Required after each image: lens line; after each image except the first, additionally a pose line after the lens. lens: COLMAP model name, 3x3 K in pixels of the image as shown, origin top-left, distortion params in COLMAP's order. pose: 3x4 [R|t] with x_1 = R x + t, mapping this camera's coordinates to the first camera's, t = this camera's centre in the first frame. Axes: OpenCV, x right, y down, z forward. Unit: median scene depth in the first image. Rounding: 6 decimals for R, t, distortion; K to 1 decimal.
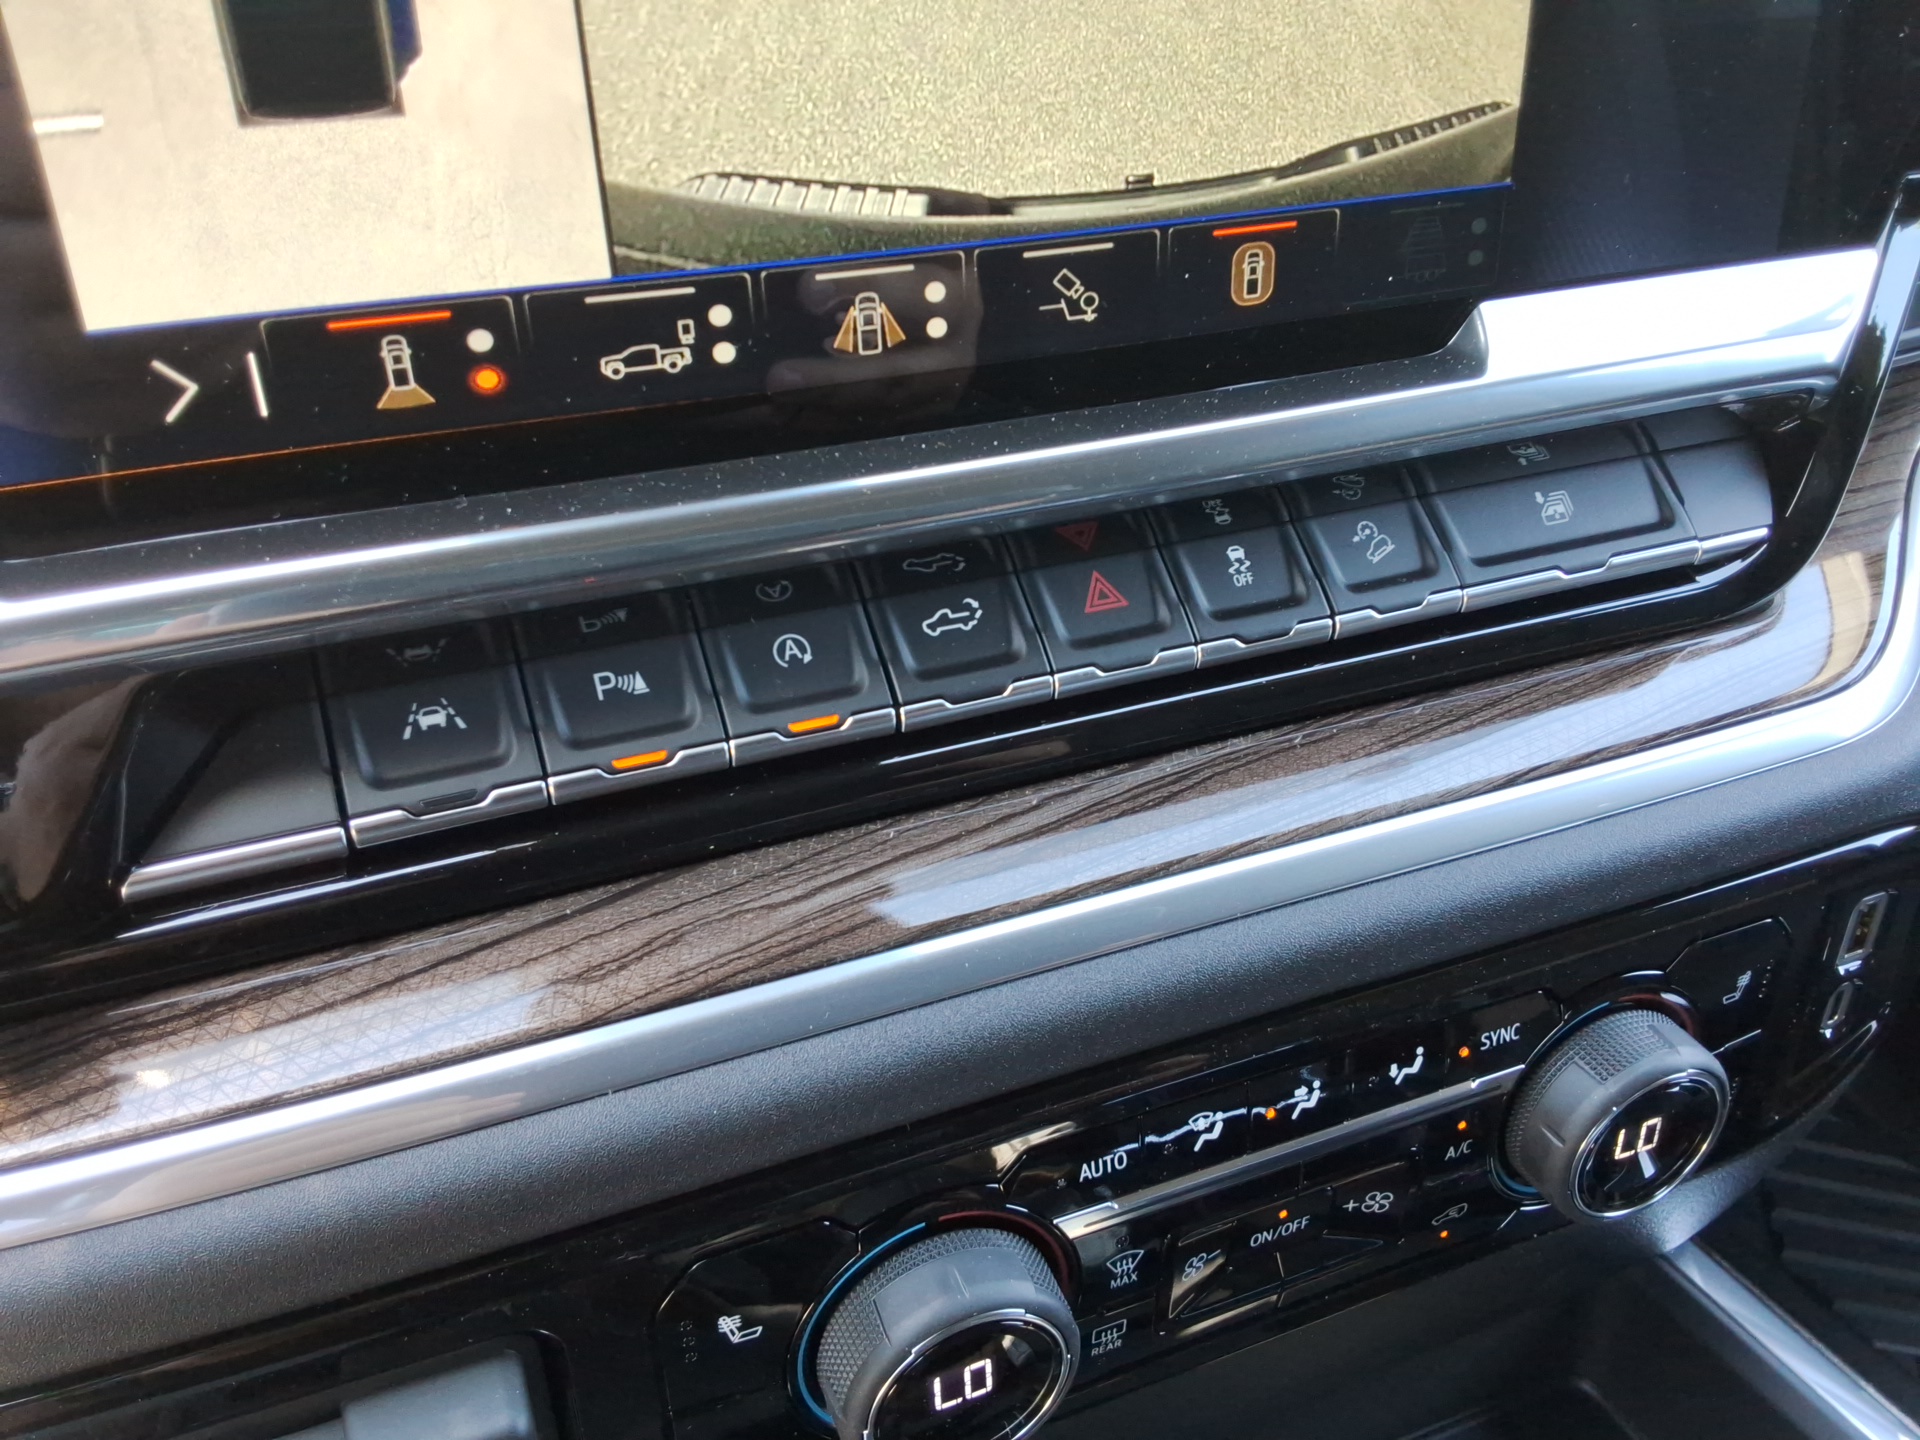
lens RADIAL K [[1546.0, 0, 980.0], [0, 1546.0, 689.4], [0, 0, 1]] dist [0.098915, -0.152611]
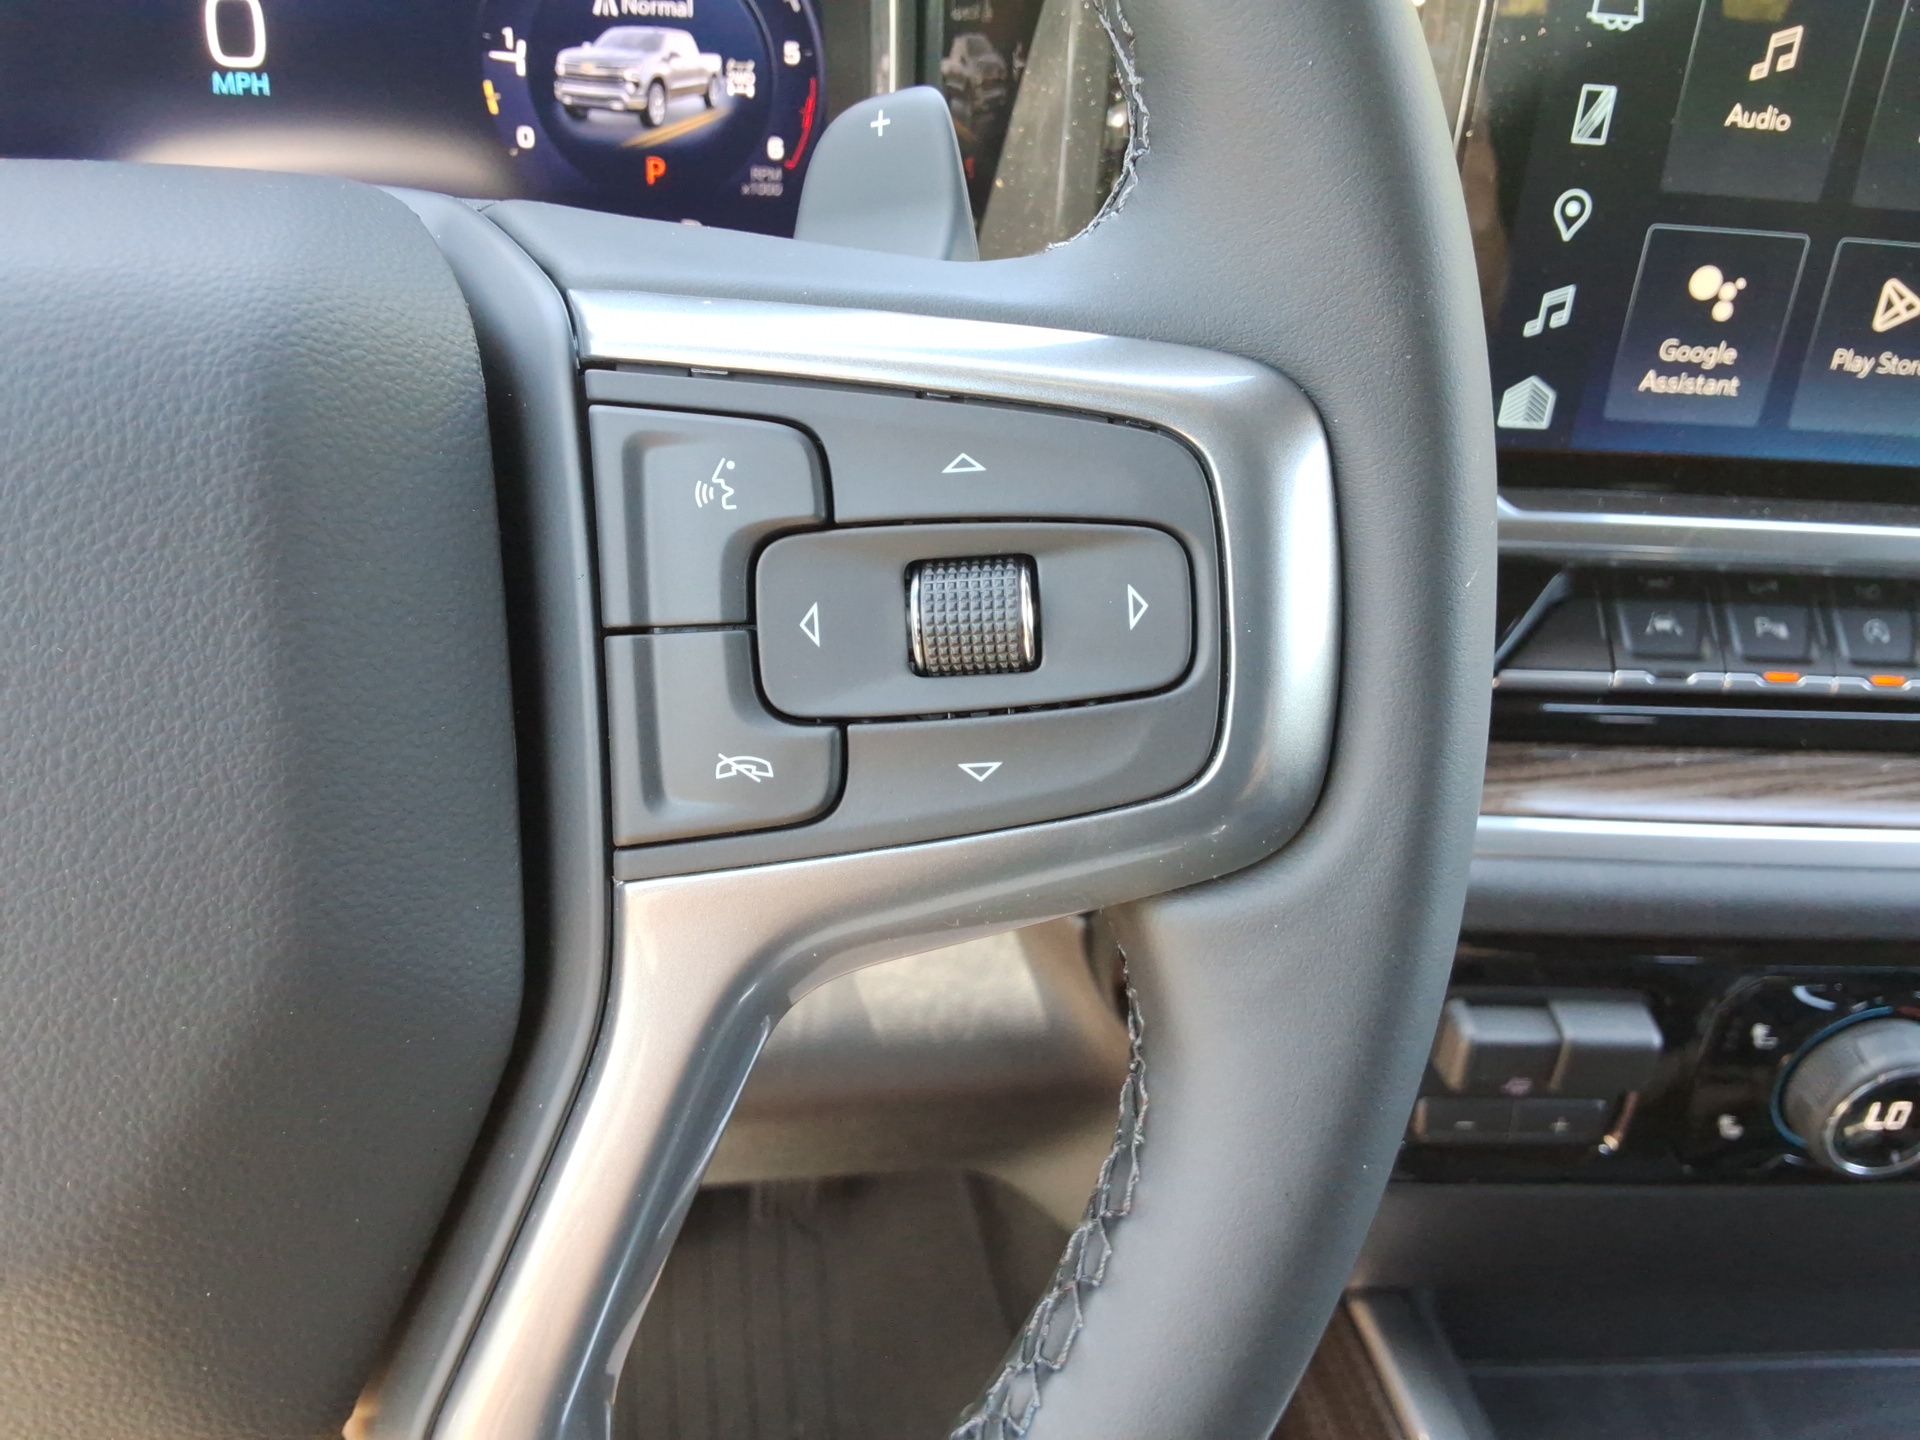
lens RADIAL K [[1546.0, 0, 974.7], [0, 1546.0, 702.5], [0, 0, 1]] dist [0.098915, -0.152611]
pose [[0.944174, 0.224524, -0.241091, -0.508335], [-0.224722, 0.974048, 0.027045, 0.178961], [0.240906, 0.028643, 0.970126, -0.644212]]
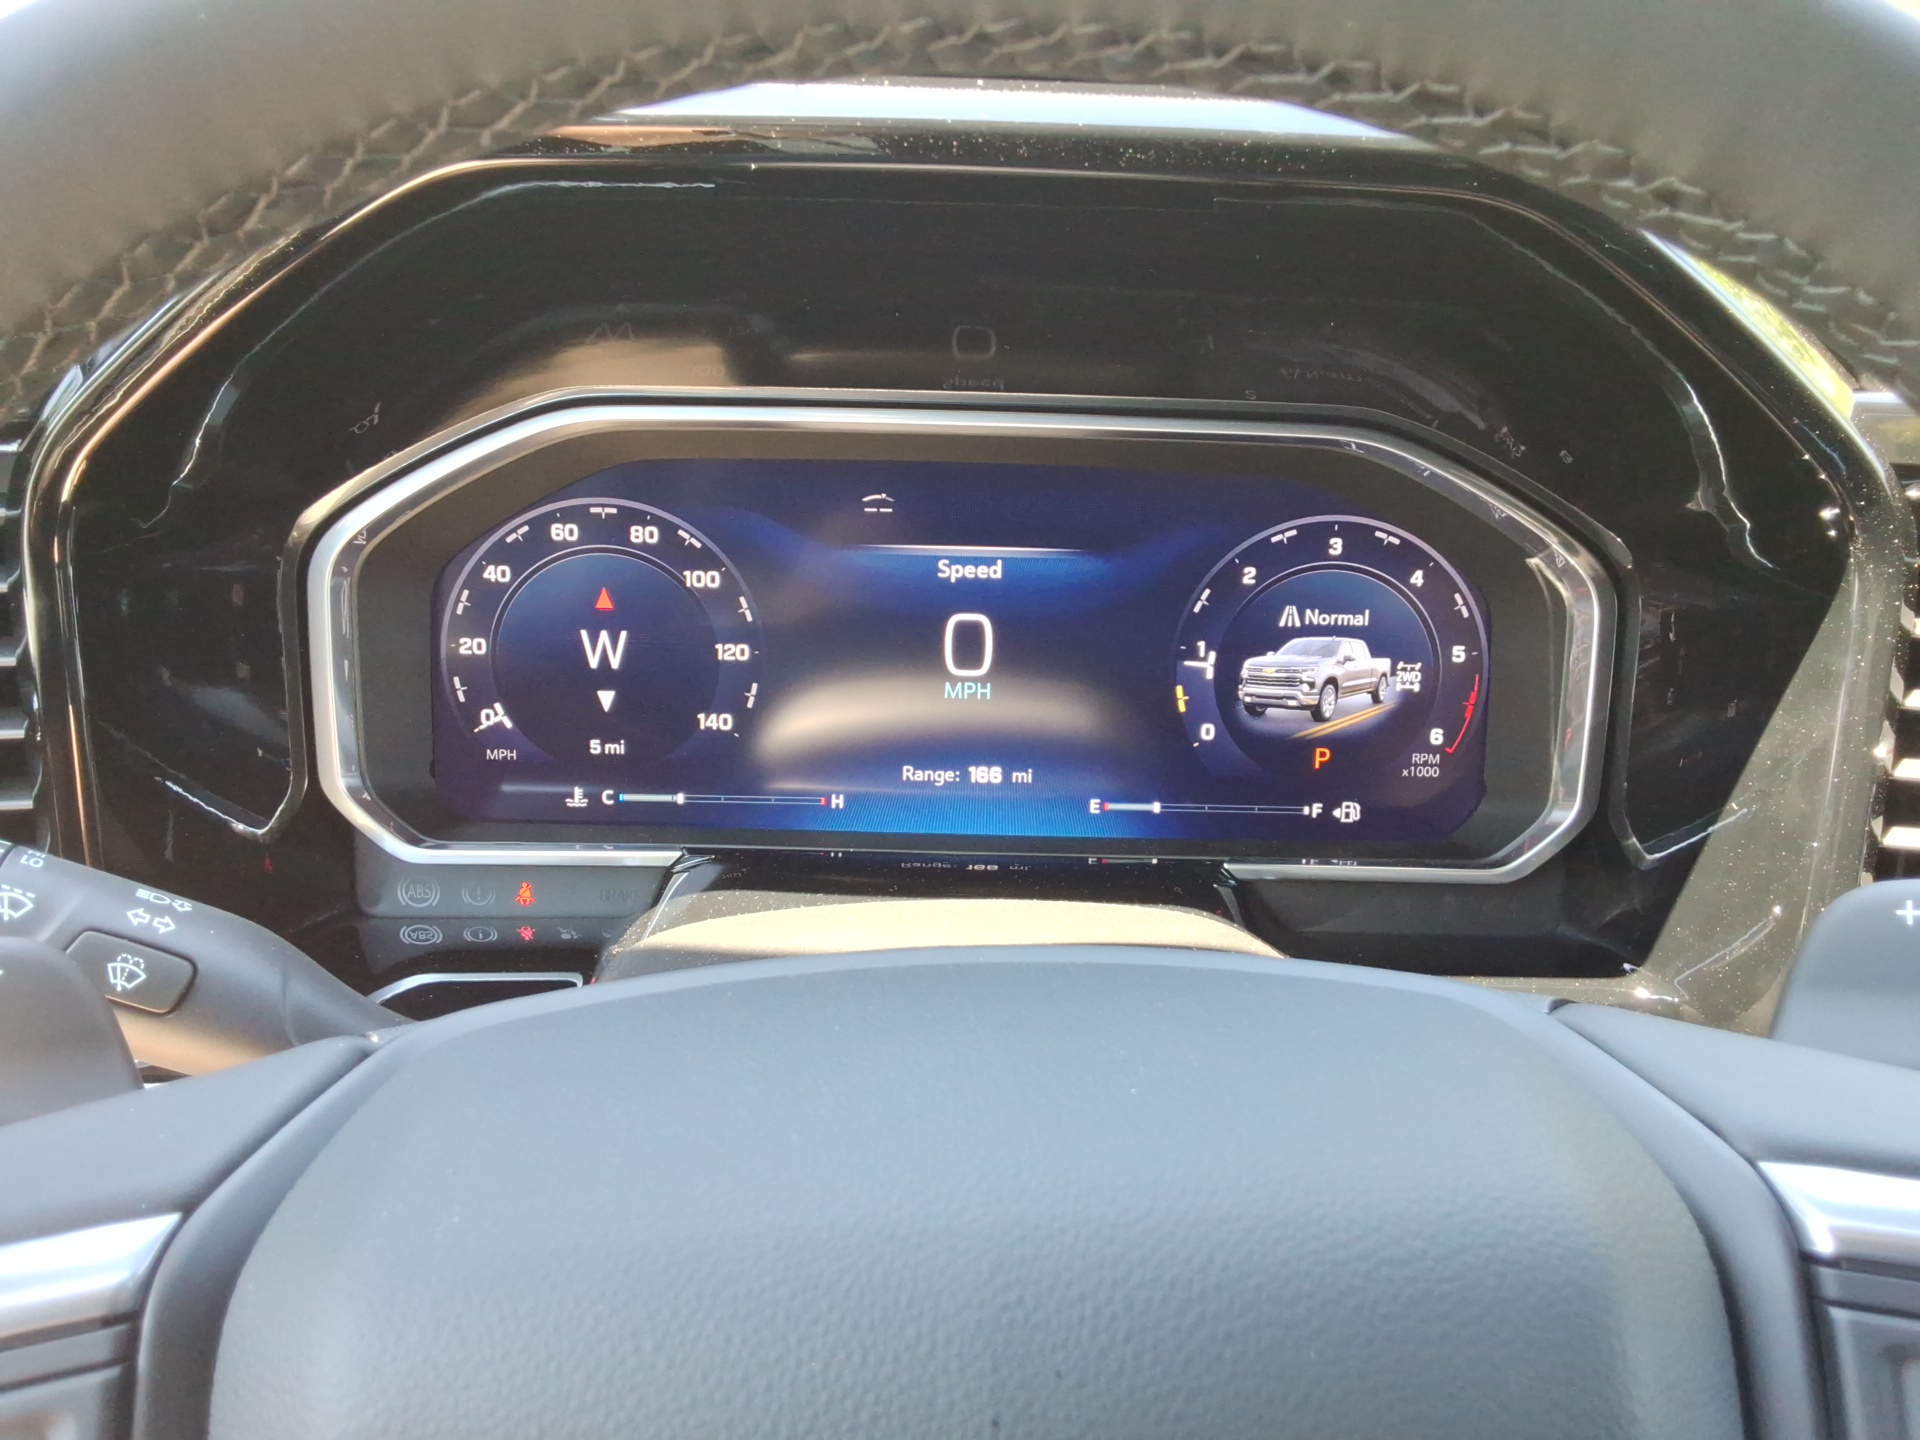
lens RADIAL K [[1546.0, 0, 977.4], [0, 1546.0, 674.6], [0, 0, 1]] dist [0.098915, -0.152611]
pose [[0.881316, 0.158687, -0.445084, -0.877910], [-0.258332, 0.950505, -0.172639, 0.078221], [0.395659, 0.267129, 0.878690, -0.818776]]
